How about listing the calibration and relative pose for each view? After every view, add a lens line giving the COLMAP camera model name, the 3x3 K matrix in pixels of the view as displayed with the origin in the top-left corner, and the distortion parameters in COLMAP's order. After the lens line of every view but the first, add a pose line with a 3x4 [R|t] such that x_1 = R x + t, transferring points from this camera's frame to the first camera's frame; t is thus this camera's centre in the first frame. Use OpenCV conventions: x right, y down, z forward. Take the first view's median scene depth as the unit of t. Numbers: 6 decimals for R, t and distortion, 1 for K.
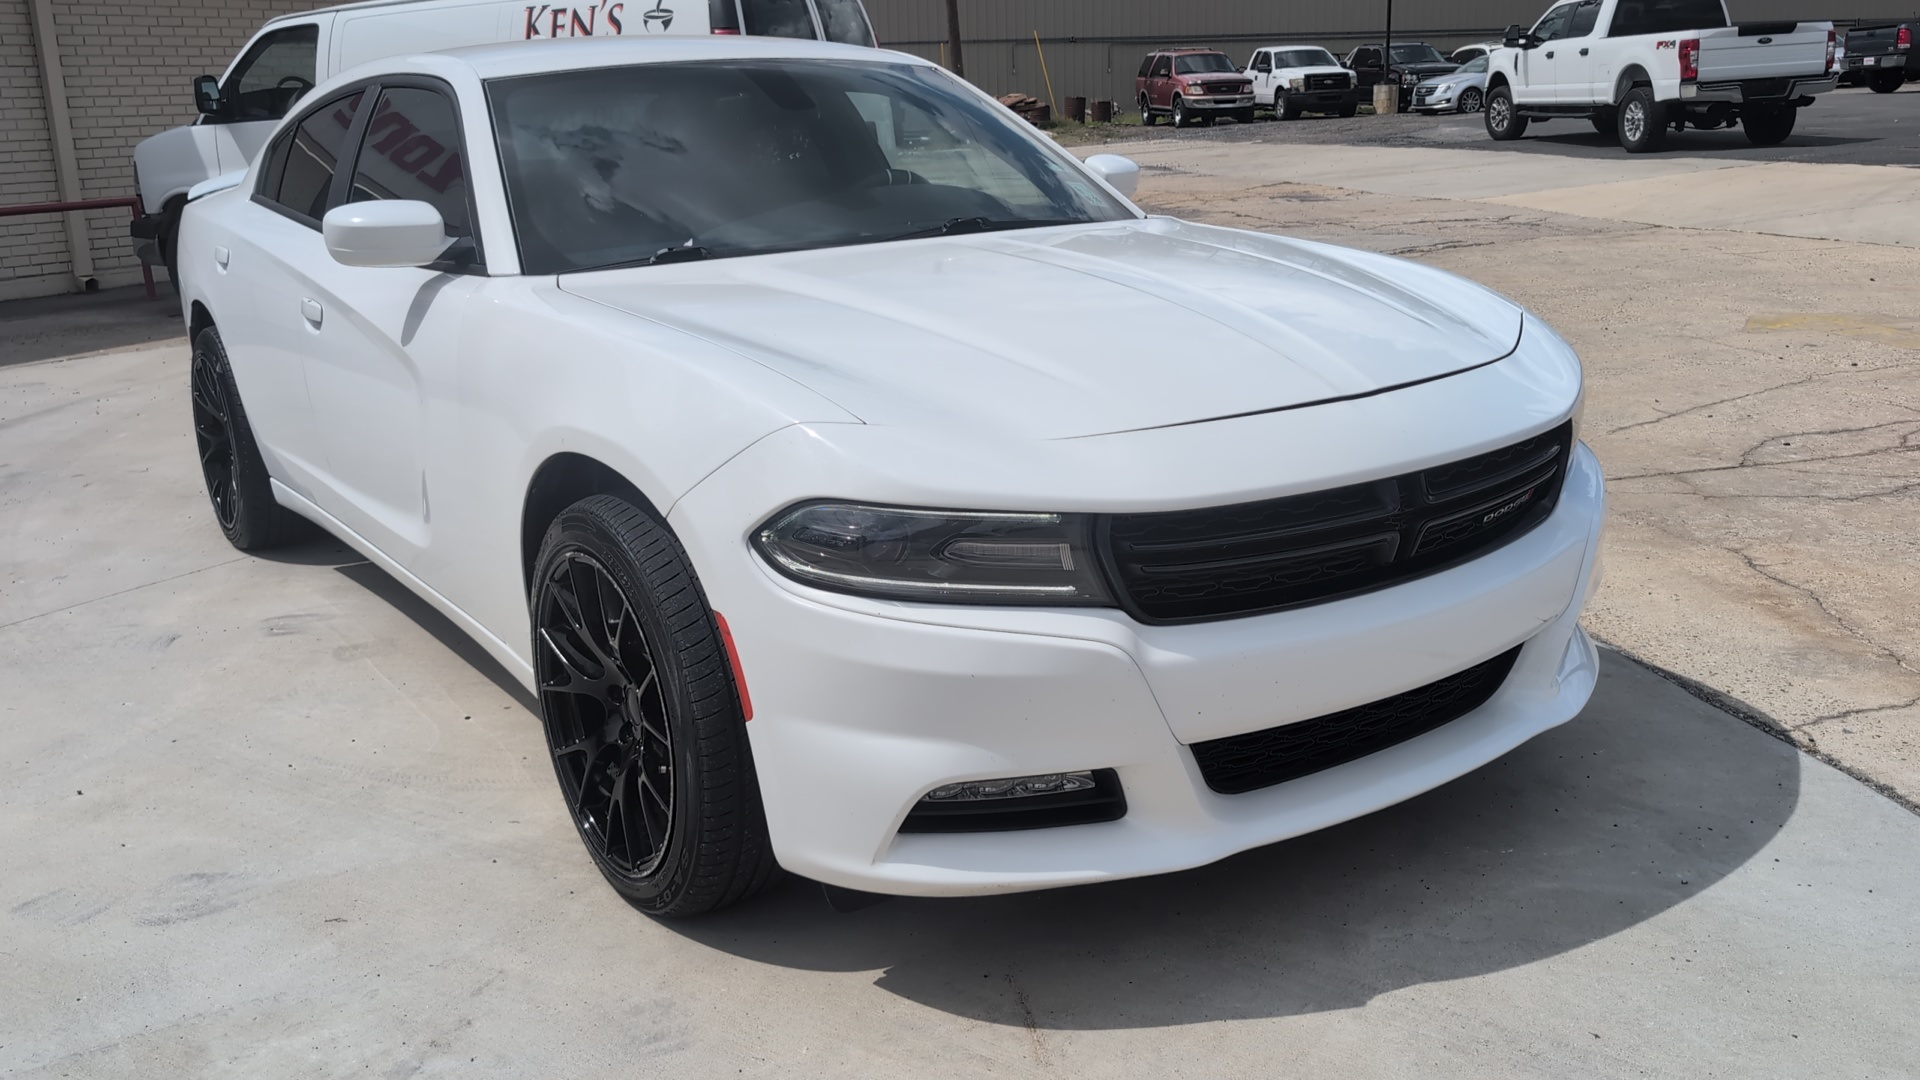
lens RADIAL K [[1628.7, 0, 970.6], [0, 1628.7, 528.6], [0, 0, 1]] dist [0.011249, -0.012572]
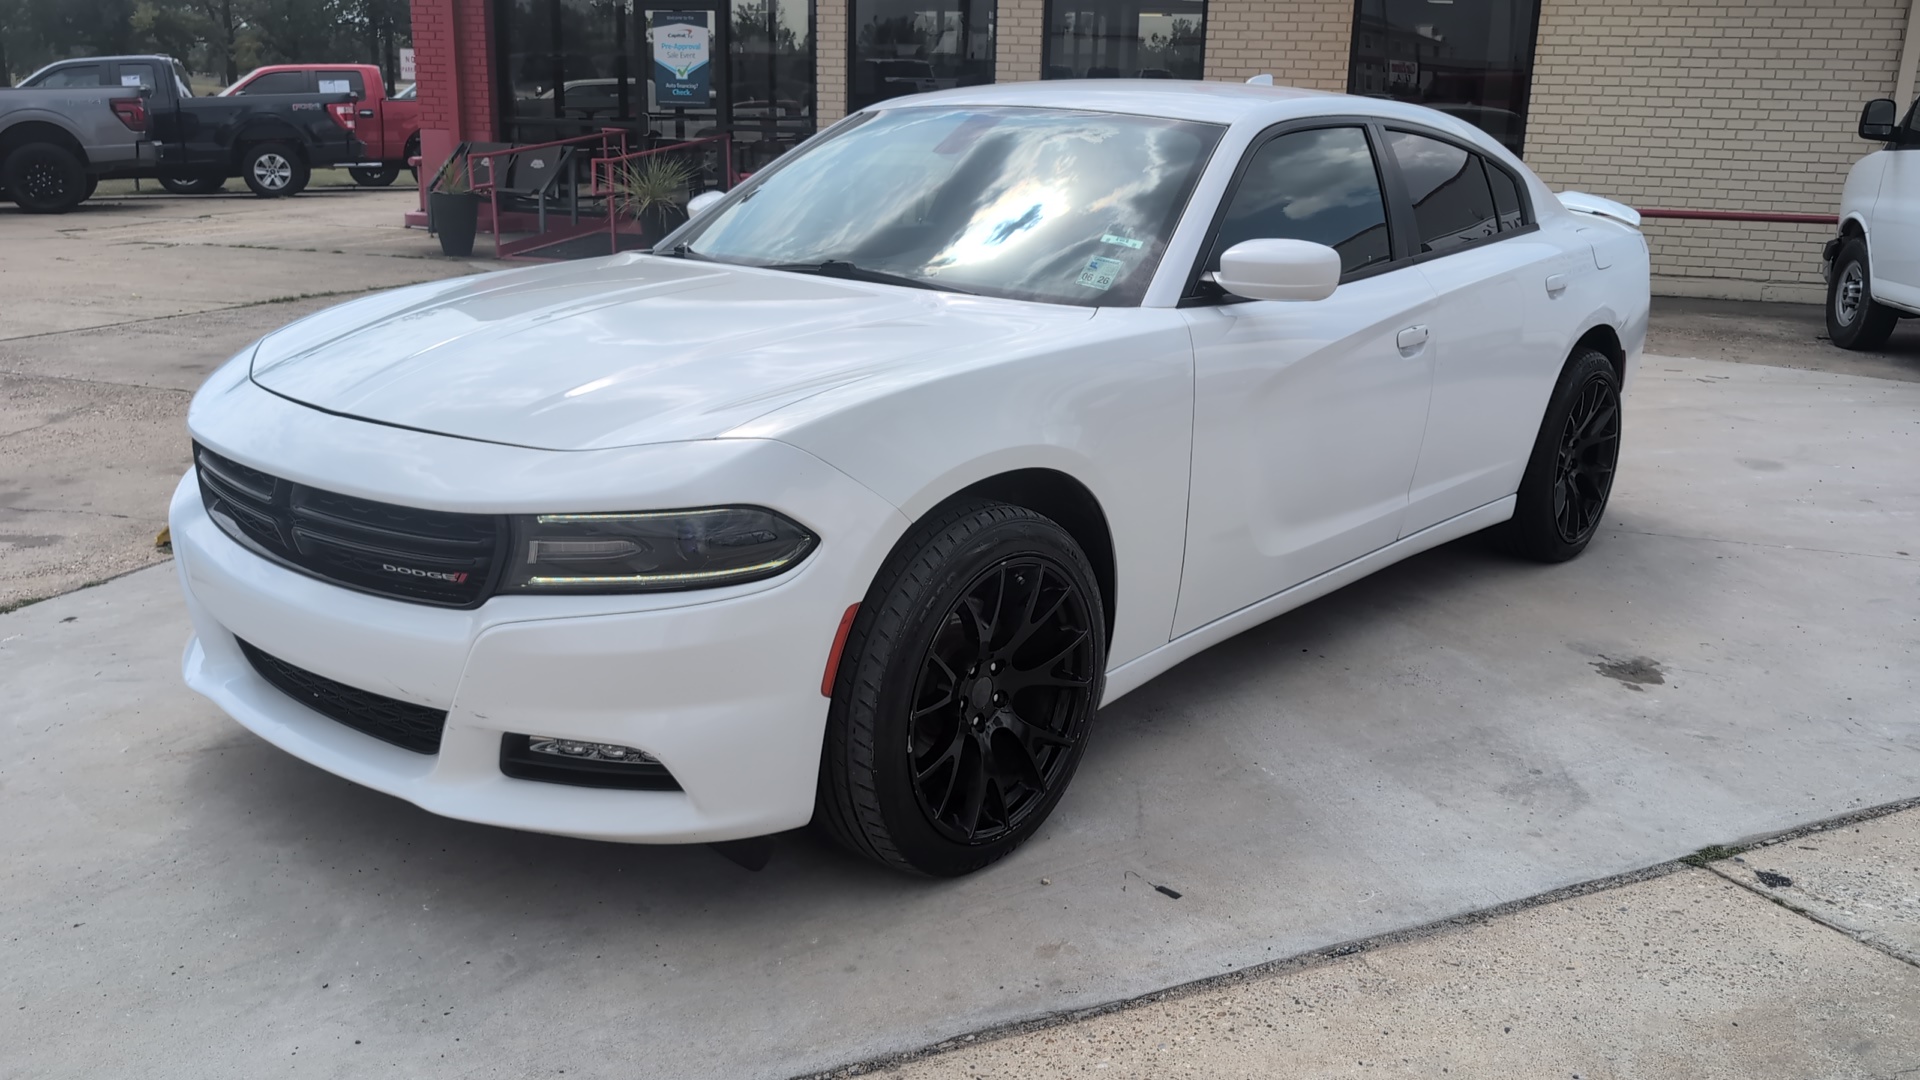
lens RADIAL K [[1628.7, 0, 970.6], [0, 1628.7, 528.6], [0, 0, 1]] dist [0.011249, -0.012572]
pose [[0.256861, 0.286474, -0.923014, 0.398756], [-0.285575, 0.934909, 0.210694, -0.104129], [0.923293, 0.209471, 0.321952, 0.289978]]
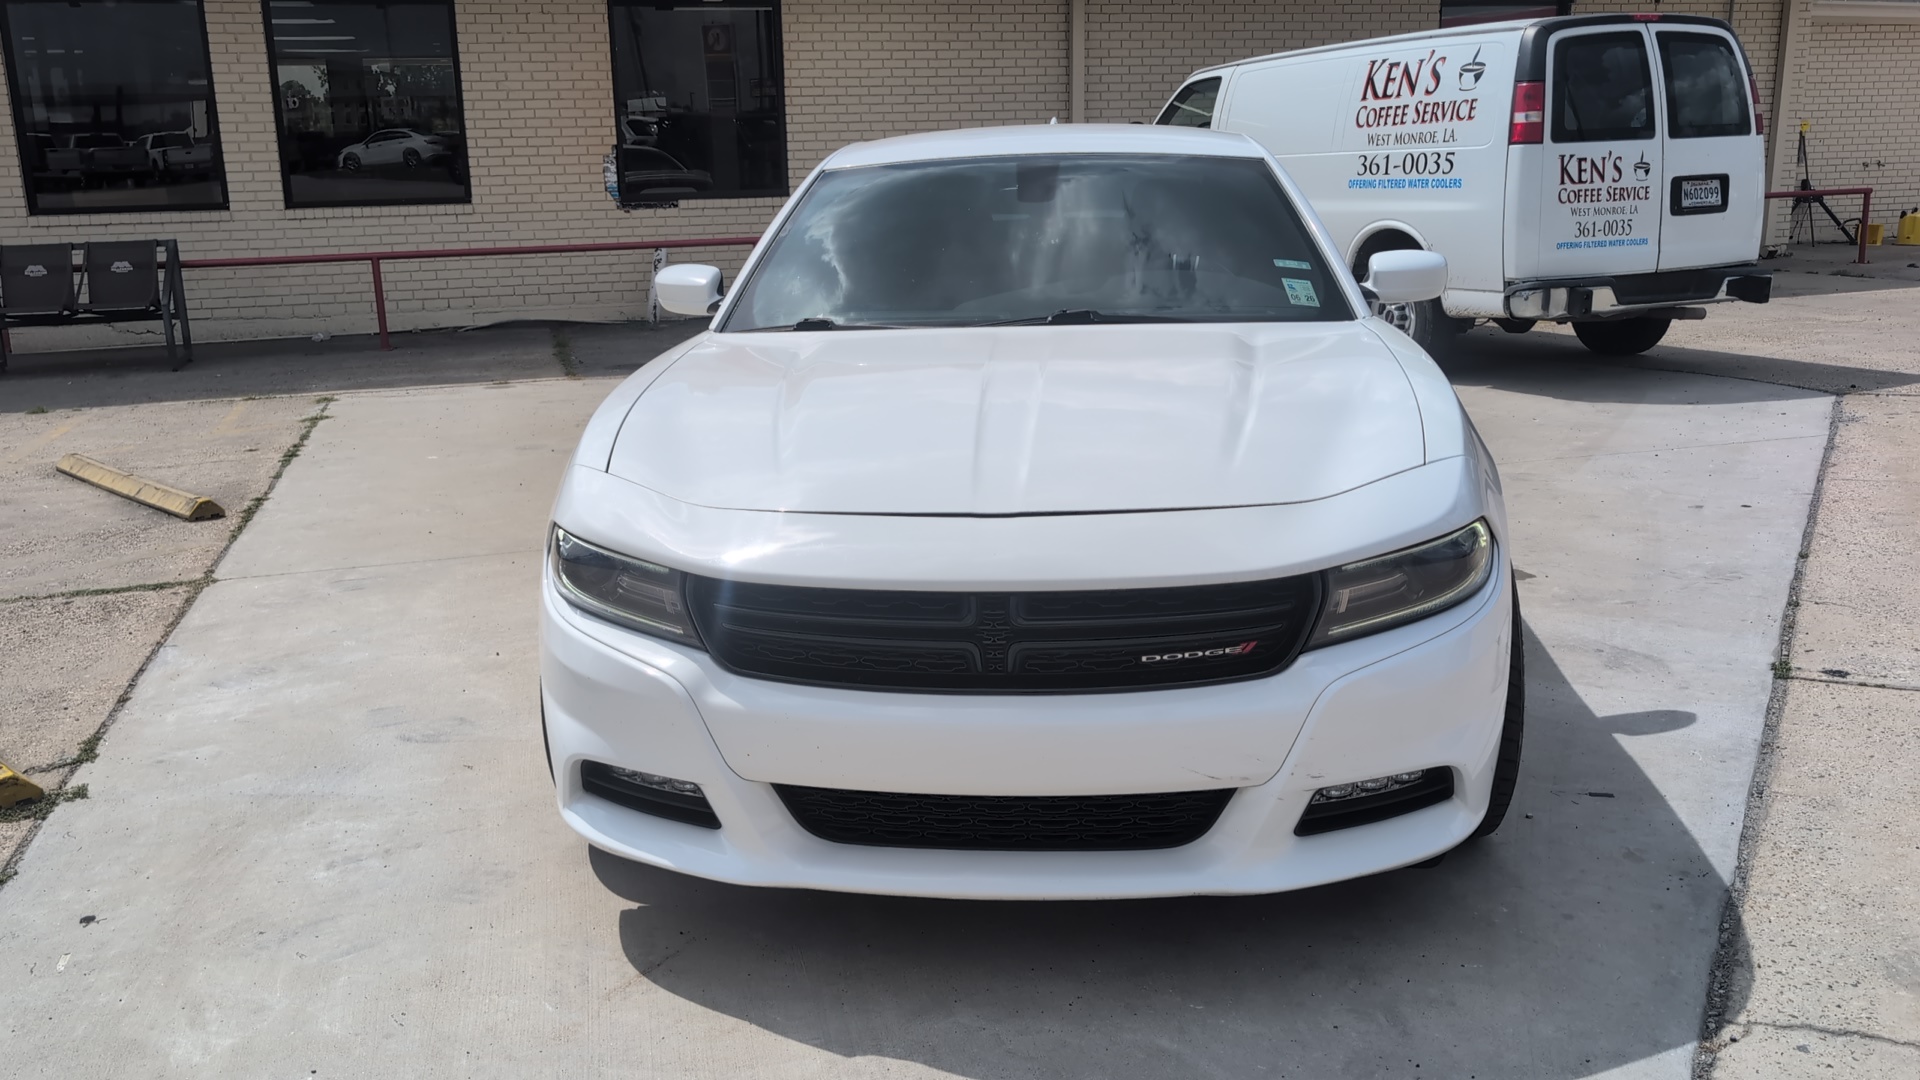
lens RADIAL K [[1628.7, 0, 970.6], [0, 1628.7, 528.6], [0, 0, 1]] dist [0.011249, -0.012572]
pose [[0.766702, 0.162519, -0.621092, 0.240932], [-0.169082, 0.984390, 0.048860, -0.032844], [0.619338, 0.067554, 0.782213, 0.042752]]
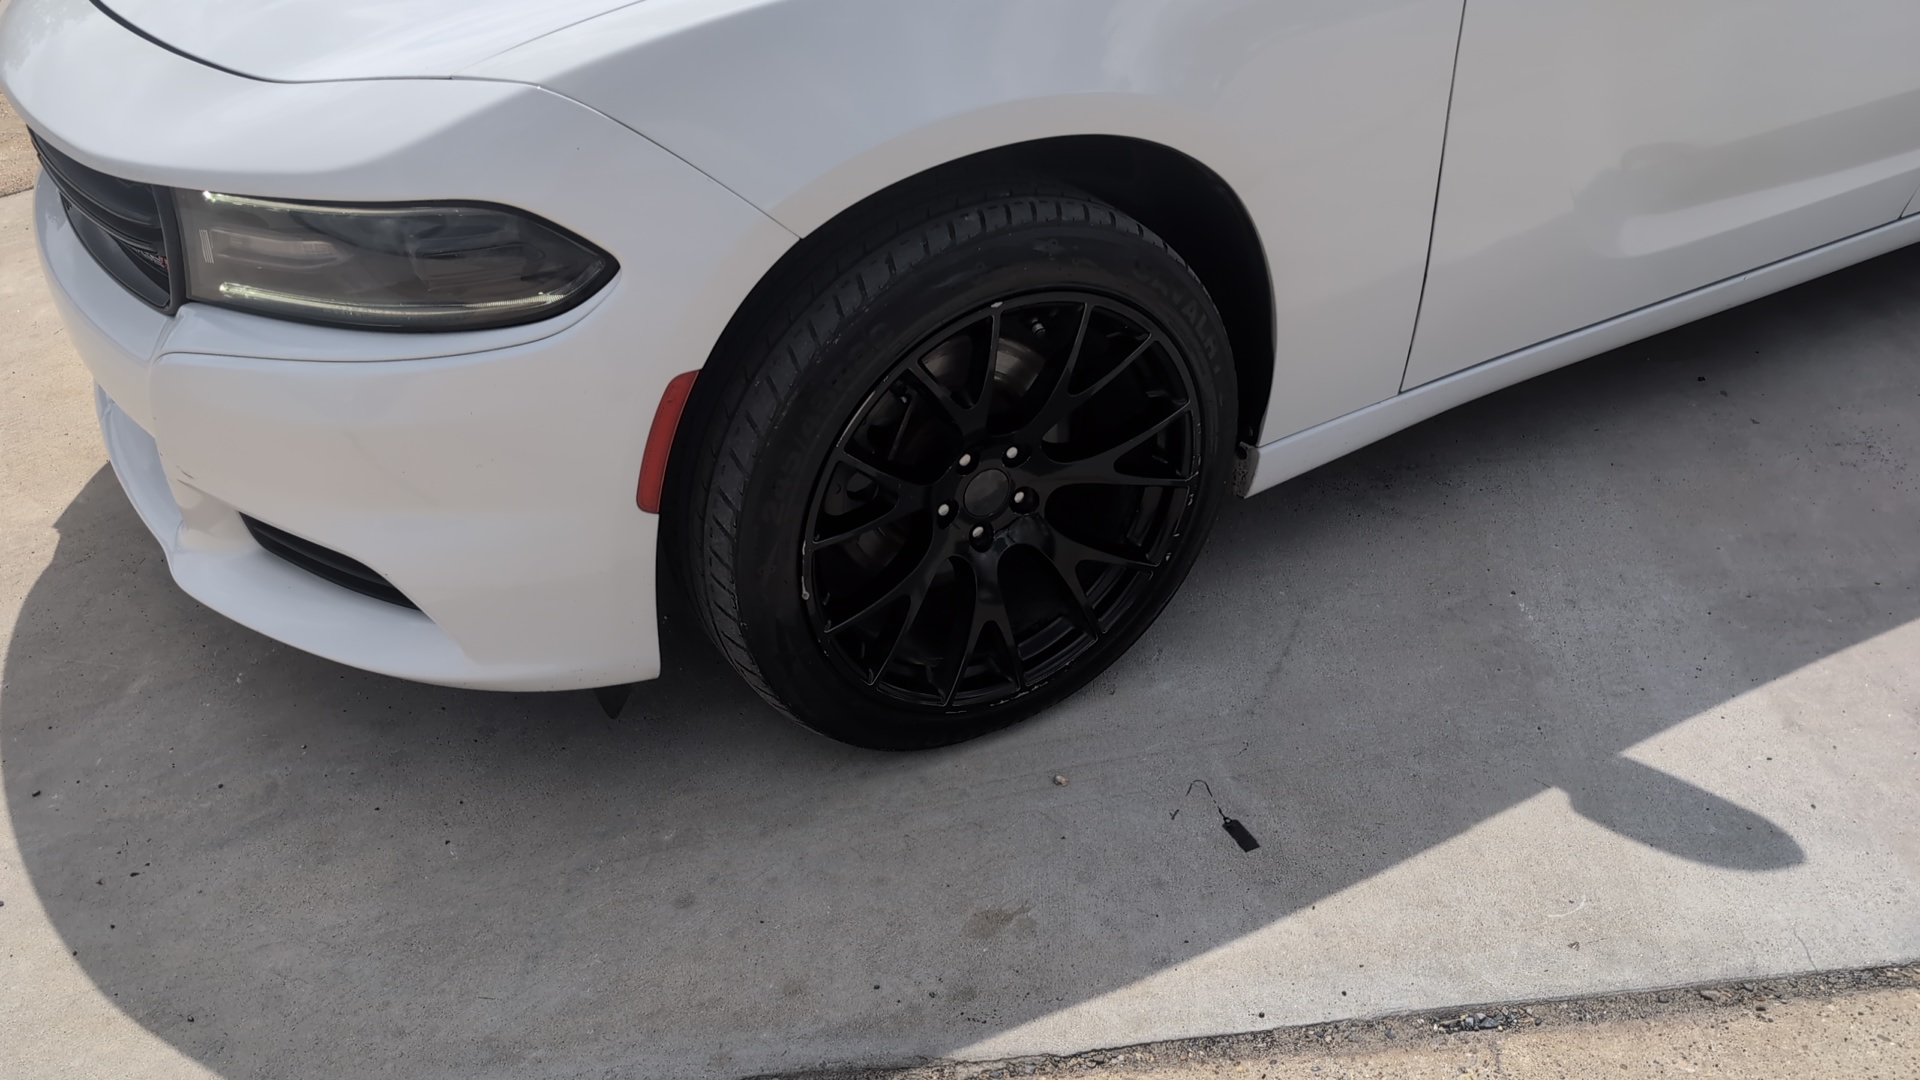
lens RADIAL K [[1616.7, 0, 974.4], [0, 1616.7, 560.6], [0, 0, 1]] dist [0.006930, 0.007246]
pose [[-0.074450, 0.579387, -0.811645, 0.276226], [-0.249296, 0.777248, 0.577700, -0.116902], [0.965561, 0.245349, 0.086573, 0.389227]]
